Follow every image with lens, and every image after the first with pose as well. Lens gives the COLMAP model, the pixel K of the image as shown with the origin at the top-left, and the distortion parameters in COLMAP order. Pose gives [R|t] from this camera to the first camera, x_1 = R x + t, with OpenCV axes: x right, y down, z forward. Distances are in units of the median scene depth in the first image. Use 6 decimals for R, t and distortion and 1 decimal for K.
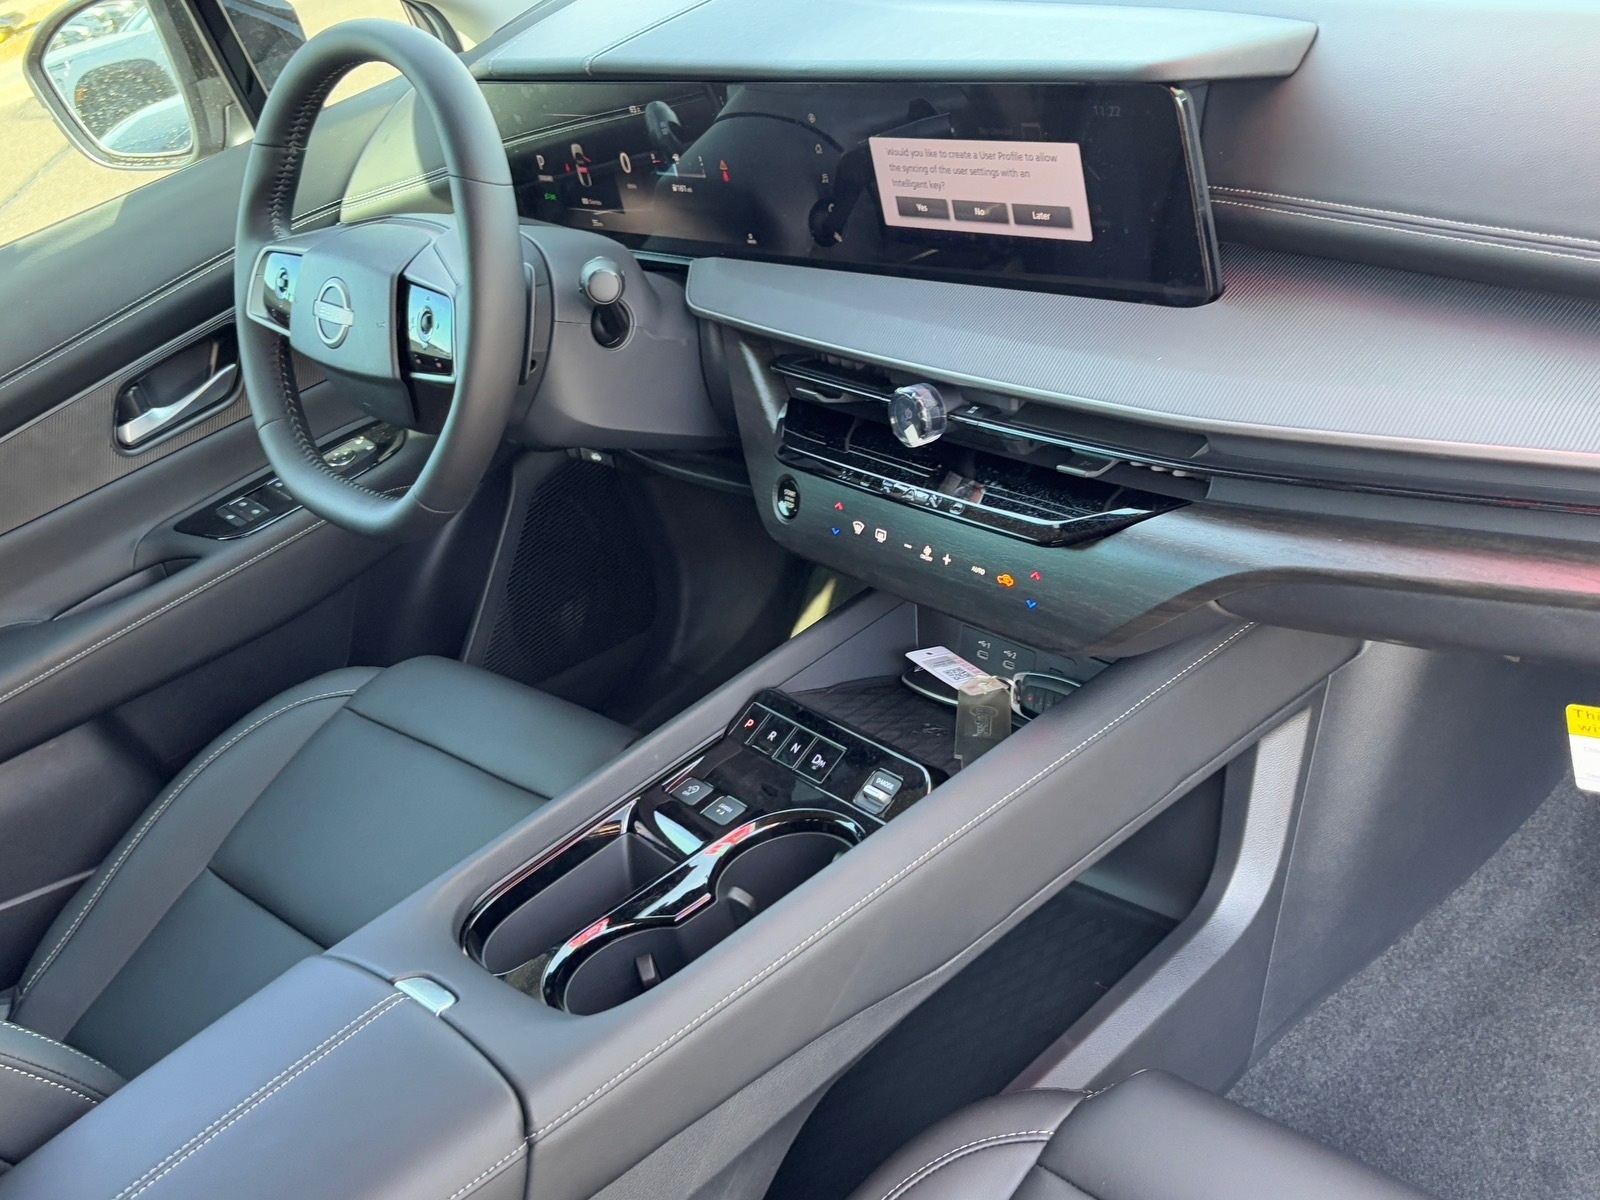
lens RADIAL K [[1842.4, 0, 800.0], [0, 1842.4, 600.0], [0, 0, 1]] dist [0.116123, 0.006501]
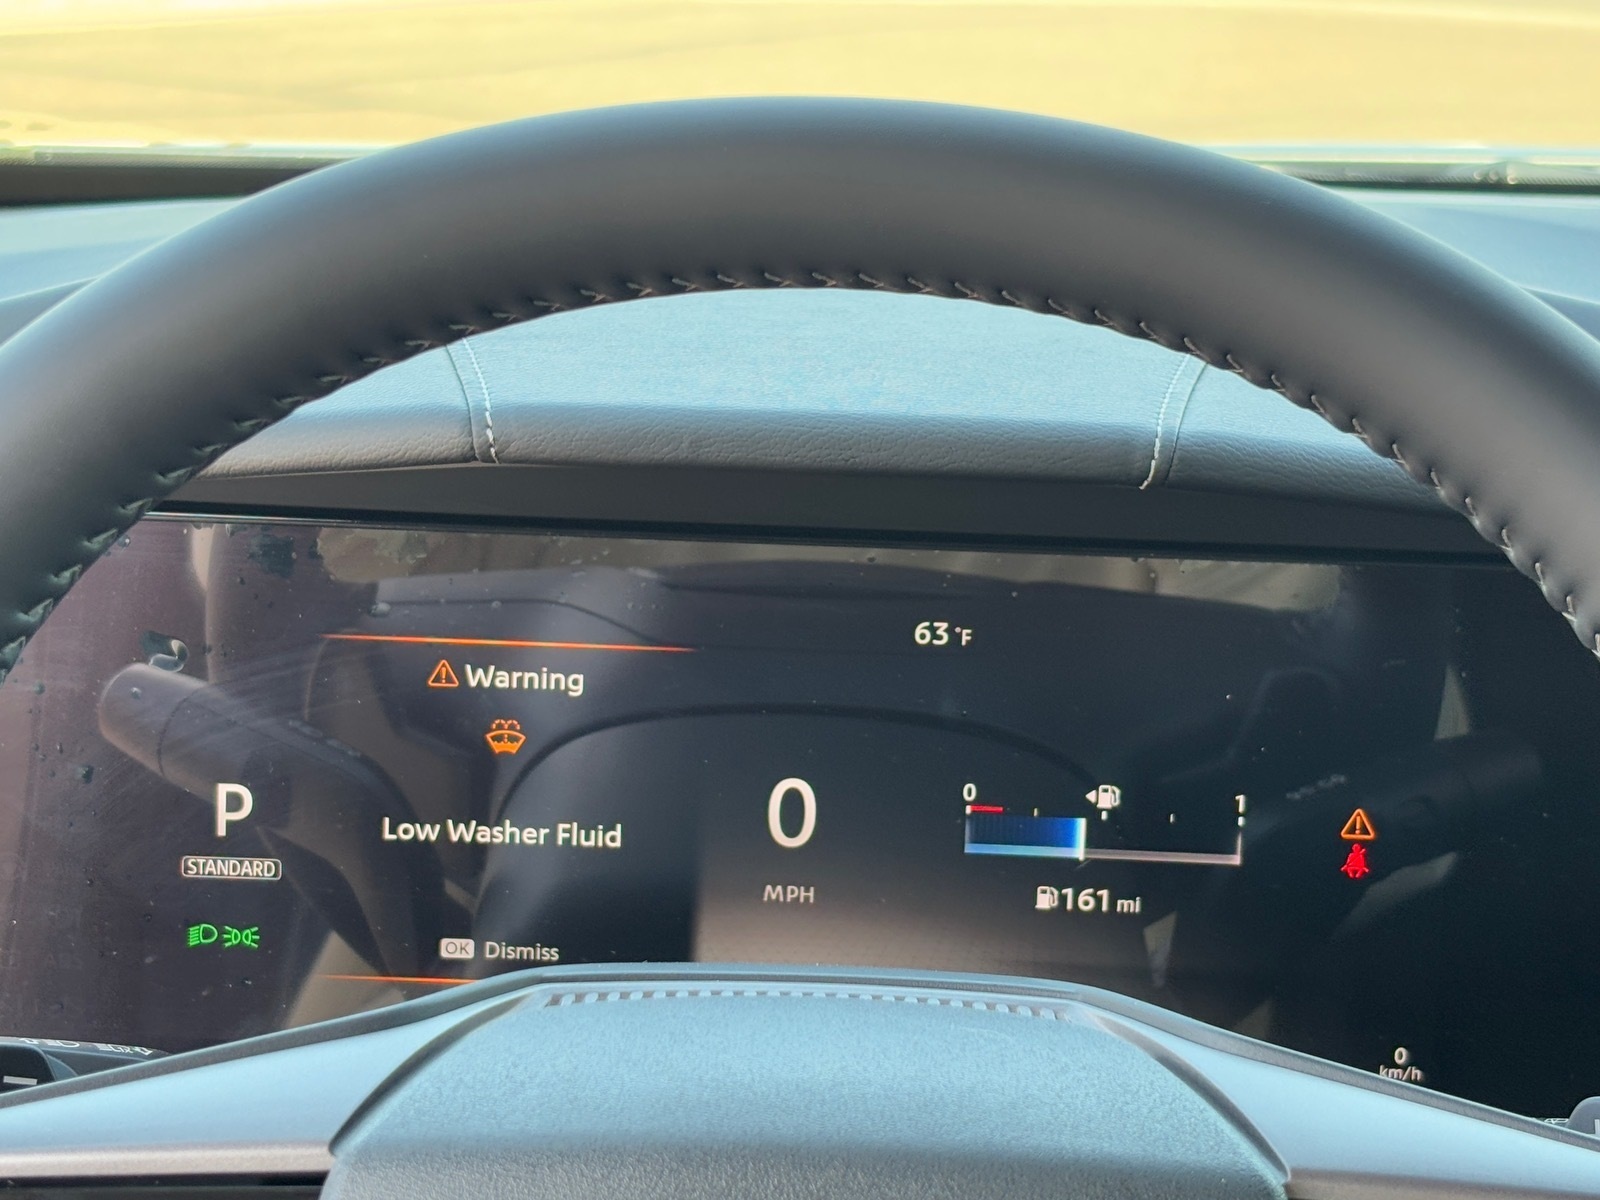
lens RADIAL K [[3113.0, 0, 775.5], [0, 3113.0, 594.5], [0, 0, 1]] dist [0.235866, -0.156820]
pose [[0.641712, 0.121424, 0.757272, -0.569756], [0.166730, 0.941686, -0.292280, -0.155178], [-0.748603, 0.313820, 0.584047, 0.868824]]
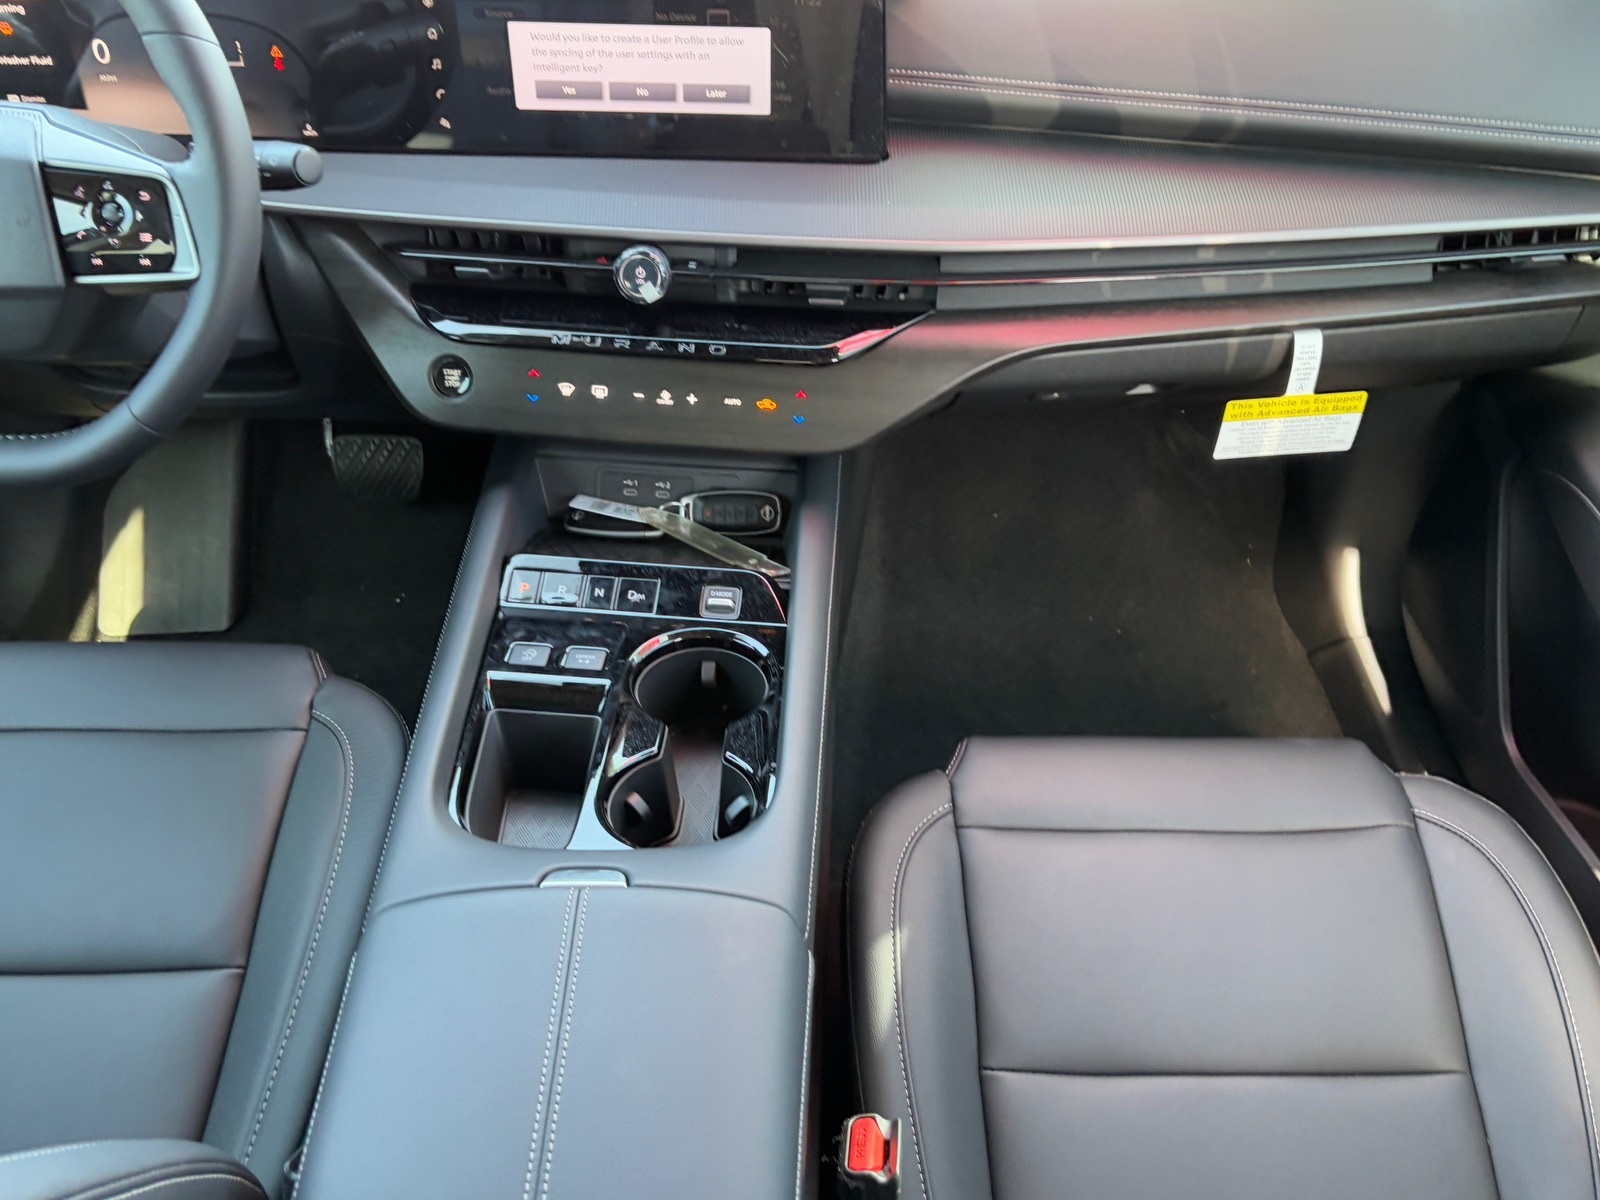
lens RADIAL K [[1375.2, 0, 817.7], [0, 1375.2, 606.2], [0, 0, 1]] dist [0.009639, -0.007585]
pose [[0.650466, -0.237292, 0.721517, -0.513184], [0.182000, 0.970965, 0.155253, -0.014603], [-0.737408, 0.030330, 0.674767, 0.356335]]
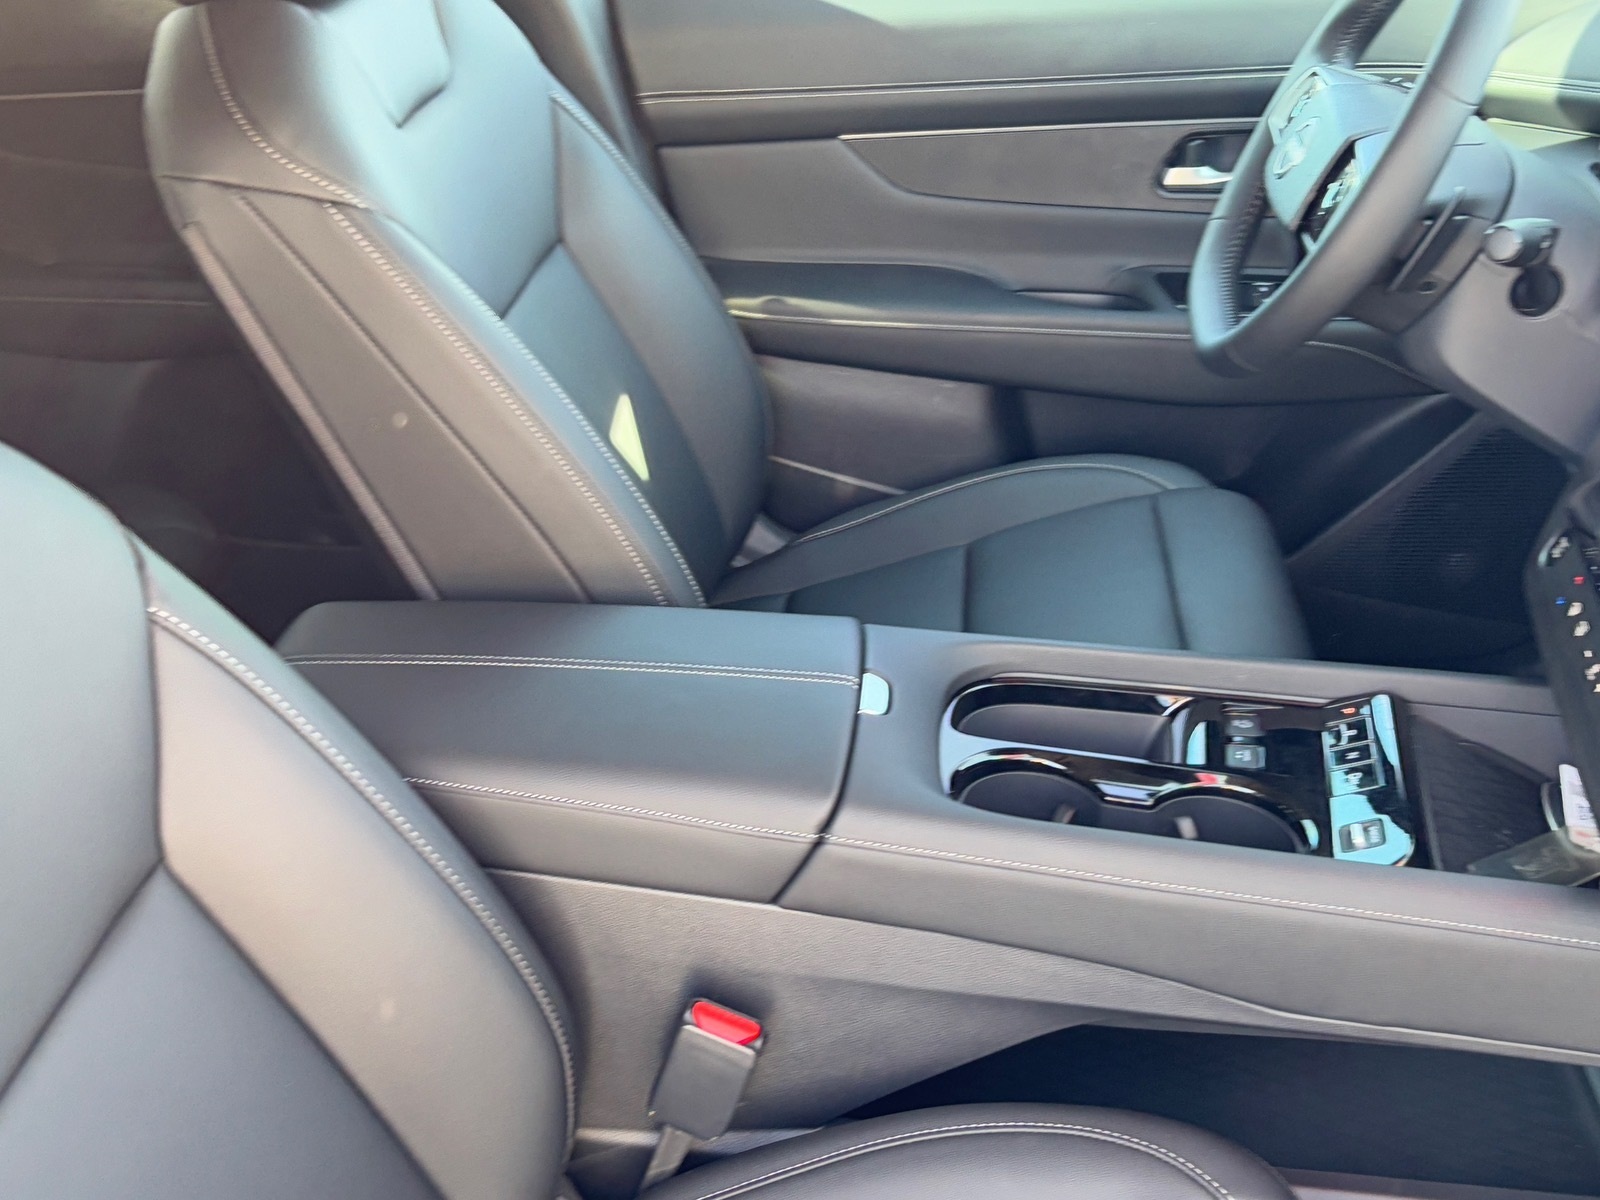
lens RADIAL K [[1842.4, 0, 800.0], [0, 1842.4, 600.0], [0, 0, 1]] dist [0.116123, 0.006501]
pose [[0.651894, 0.580930, -0.487395, 0.237310], [-0.529108, 0.808882, 0.256428, -0.081438], [0.543212, 0.090721, 0.834680, 0.038710]]
